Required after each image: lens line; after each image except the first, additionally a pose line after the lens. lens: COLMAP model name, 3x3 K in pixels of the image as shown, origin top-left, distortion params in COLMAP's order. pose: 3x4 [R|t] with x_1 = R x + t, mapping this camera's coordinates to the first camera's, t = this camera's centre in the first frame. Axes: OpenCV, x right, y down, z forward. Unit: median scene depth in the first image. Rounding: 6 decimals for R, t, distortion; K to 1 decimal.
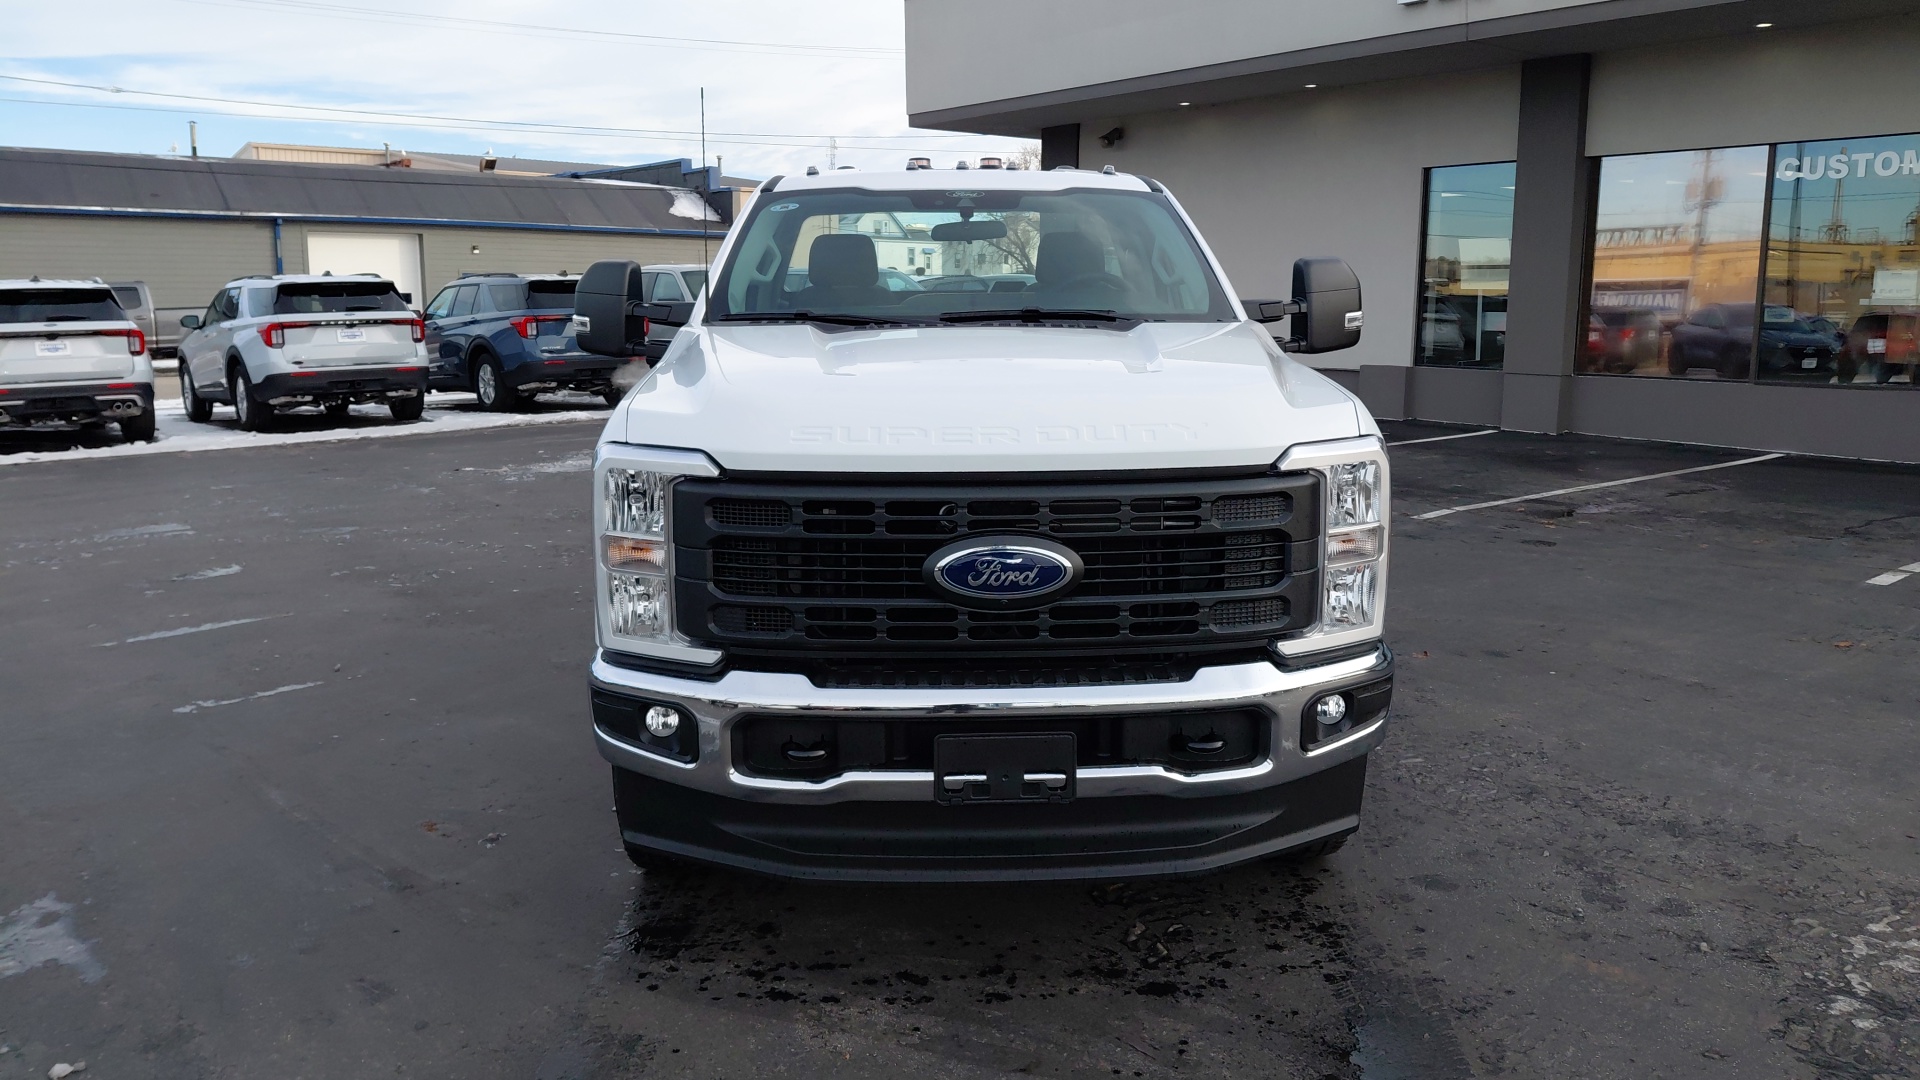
lens RADIAL K [[1432.2, 0, 974.4], [0, 1432.2, 547.5], [0, 0, 1]] dist [0.076952, -0.135632]
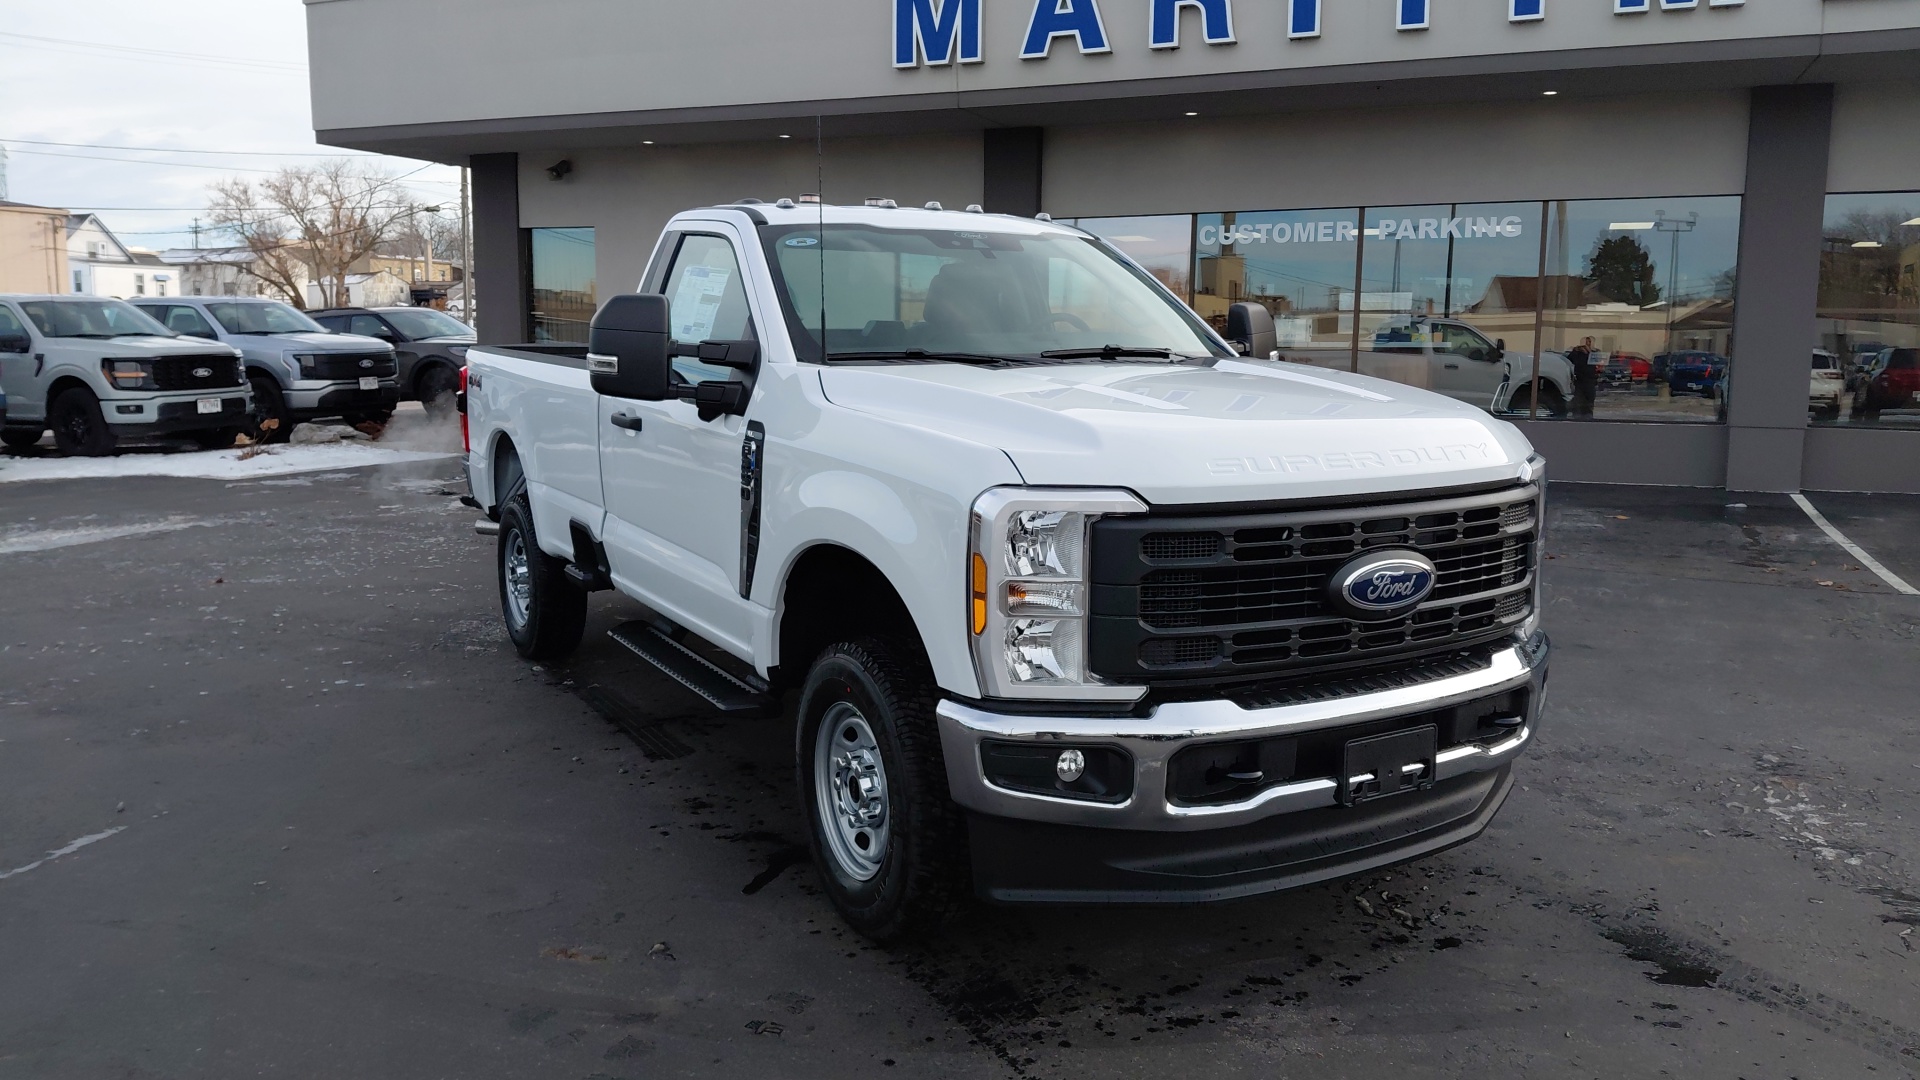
lens RADIAL K [[1432.2, 0, 974.4], [0, 1432.2, 547.5], [0, 0, 1]] dist [0.076952, -0.135632]
pose [[0.873623, -0.065486, 0.482177, -0.719680], [0.078556, 0.996886, -0.006940, -0.025692], [-0.480221, 0.043941, 0.876046, 0.165876]]
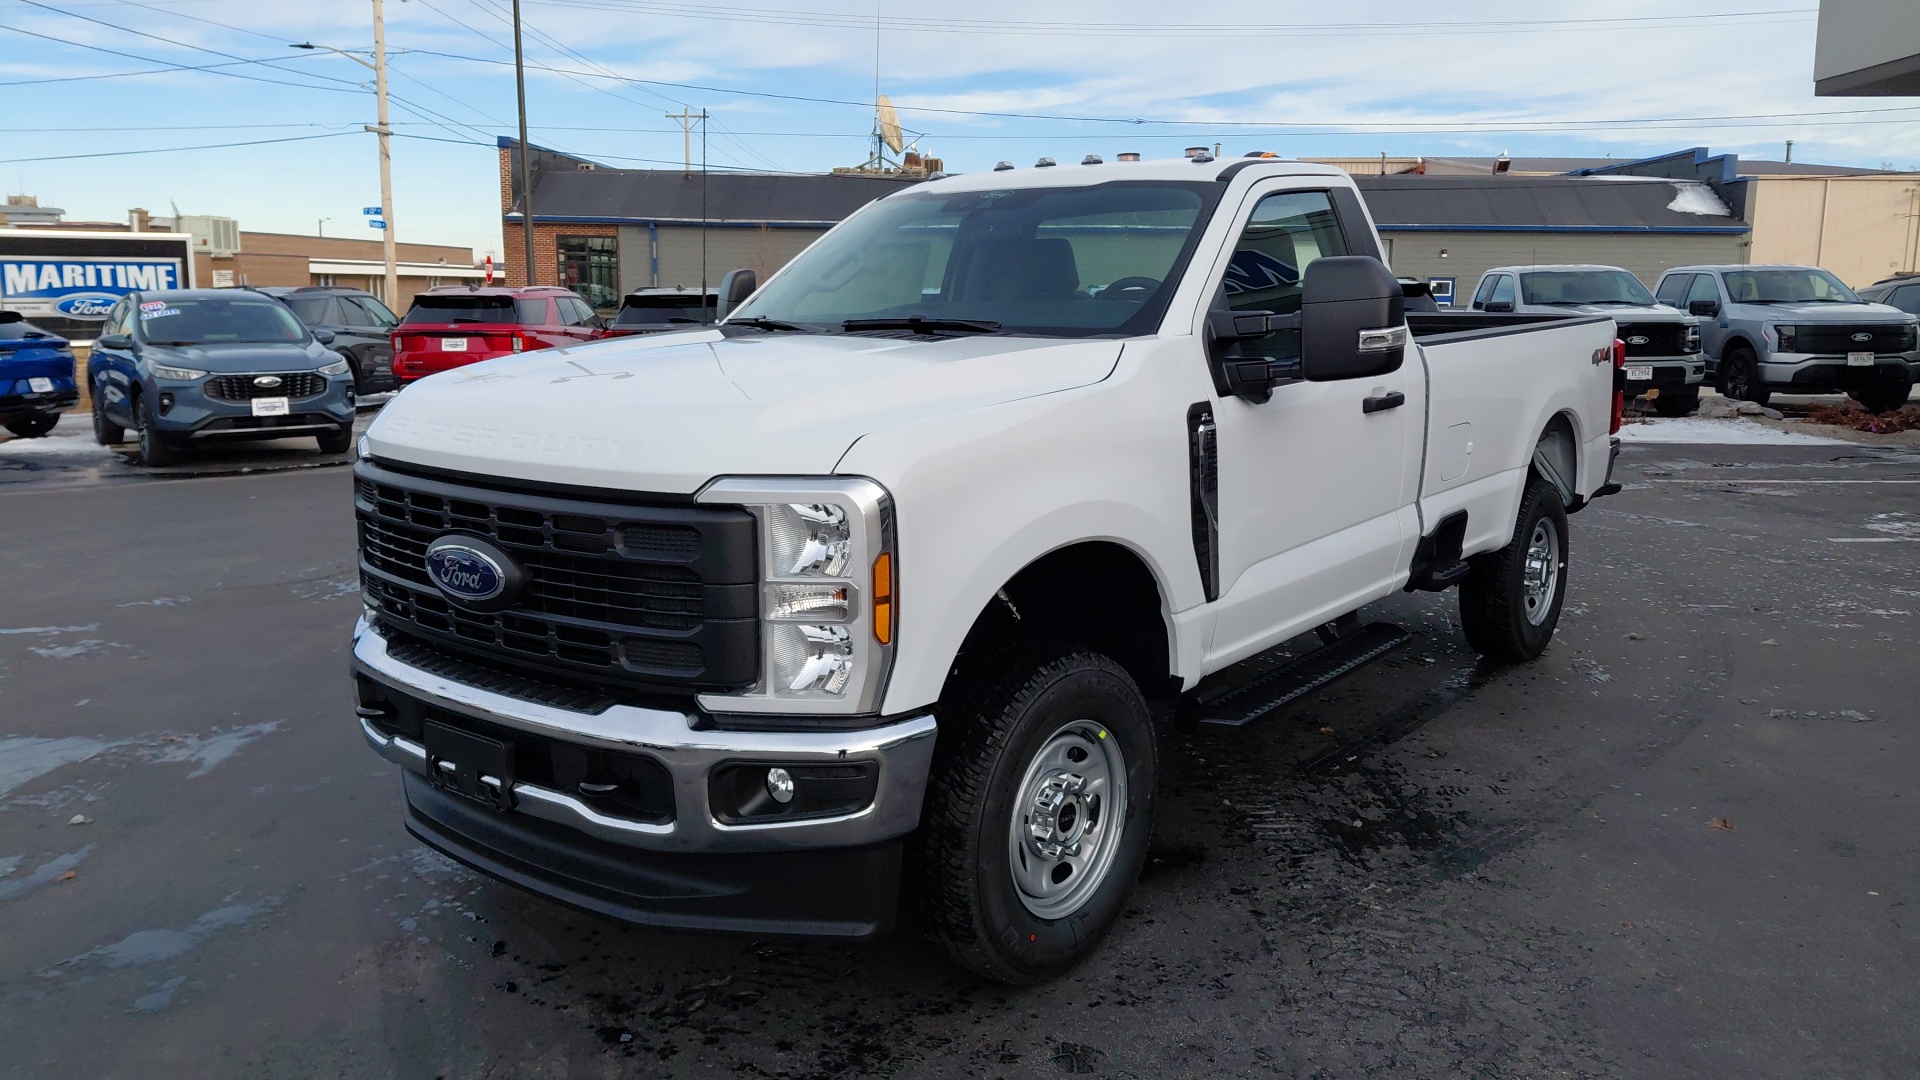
lens RADIAL K [[1448.9, 0, 960.0], [0, 1448.9, 540.0], [0, 0, 1]] dist [0.007675, -0.044826]
pose [[0.738667, 0.113521, -0.664442, 0.881720], [-0.118519, 0.992233, 0.037767, -0.079046], [0.663569, 0.050851, 0.746385, 0.416515]]
